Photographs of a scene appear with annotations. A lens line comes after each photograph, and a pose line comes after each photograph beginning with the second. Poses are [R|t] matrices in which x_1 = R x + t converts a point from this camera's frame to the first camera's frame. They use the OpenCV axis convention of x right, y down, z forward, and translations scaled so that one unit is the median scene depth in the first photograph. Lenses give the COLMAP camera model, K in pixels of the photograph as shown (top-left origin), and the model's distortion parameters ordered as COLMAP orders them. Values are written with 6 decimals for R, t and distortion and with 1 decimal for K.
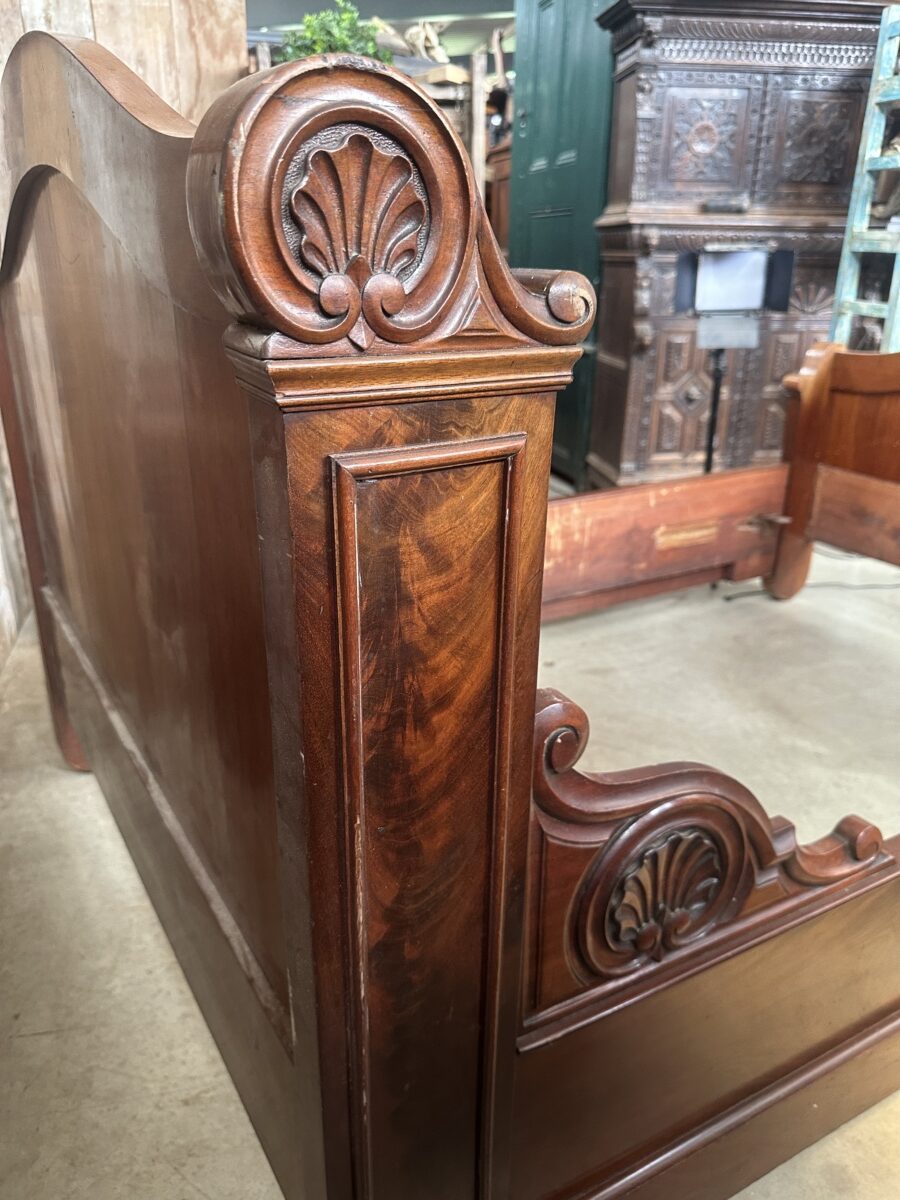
lens RADIAL K [[836.3, 0, 442.8], [0, 836.3, 596.4], [0, 0, 1]] dist [0.021155, -0.044962]
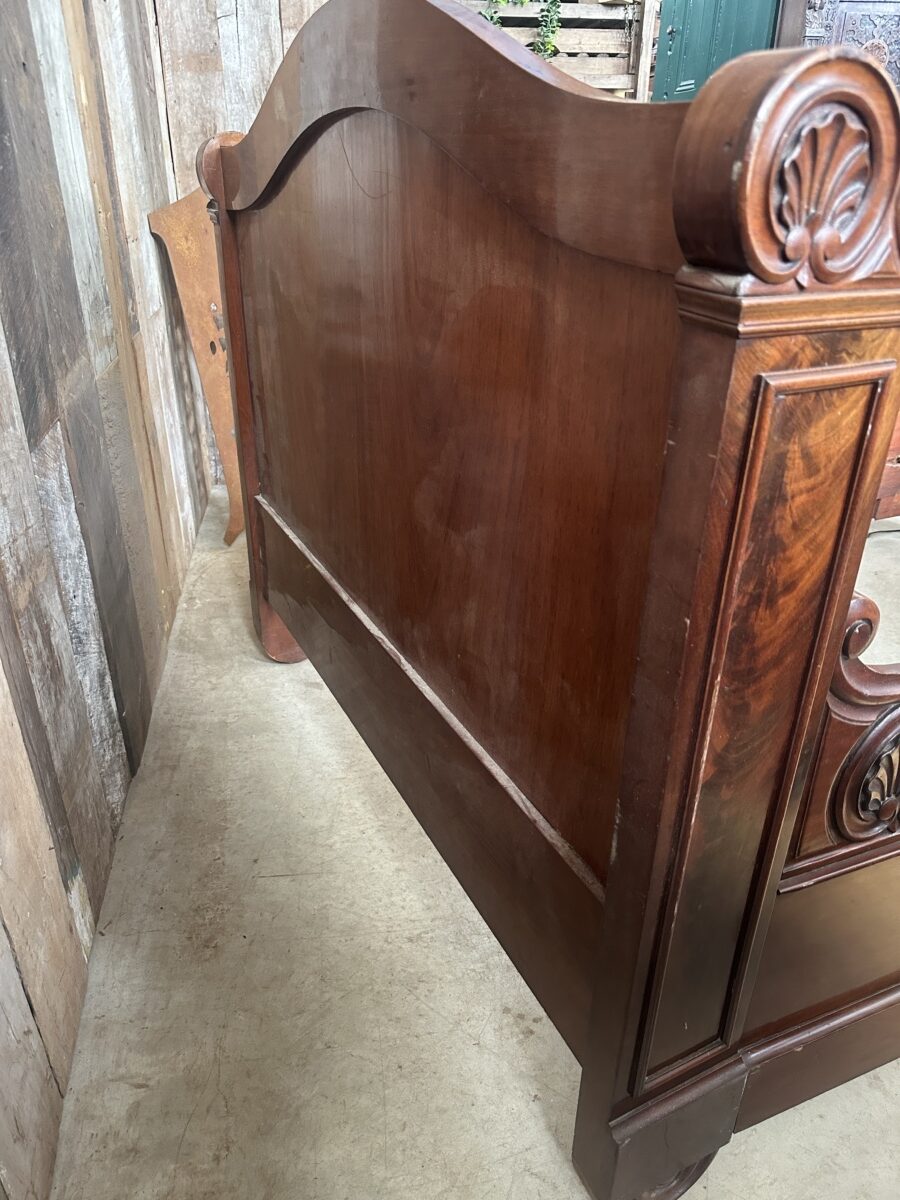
lens RADIAL K [[836.3, 0, 423.6], [0, 836.3, 592.0], [0, 0, 1]] dist [0.021155, -0.044962]
pose [[0.994434, 0.046372, -0.094613, -0.412919], [-0.038816, 0.996023, 0.080199, 0.058381], [0.097956, -0.076080, 0.992278, -0.248633]]
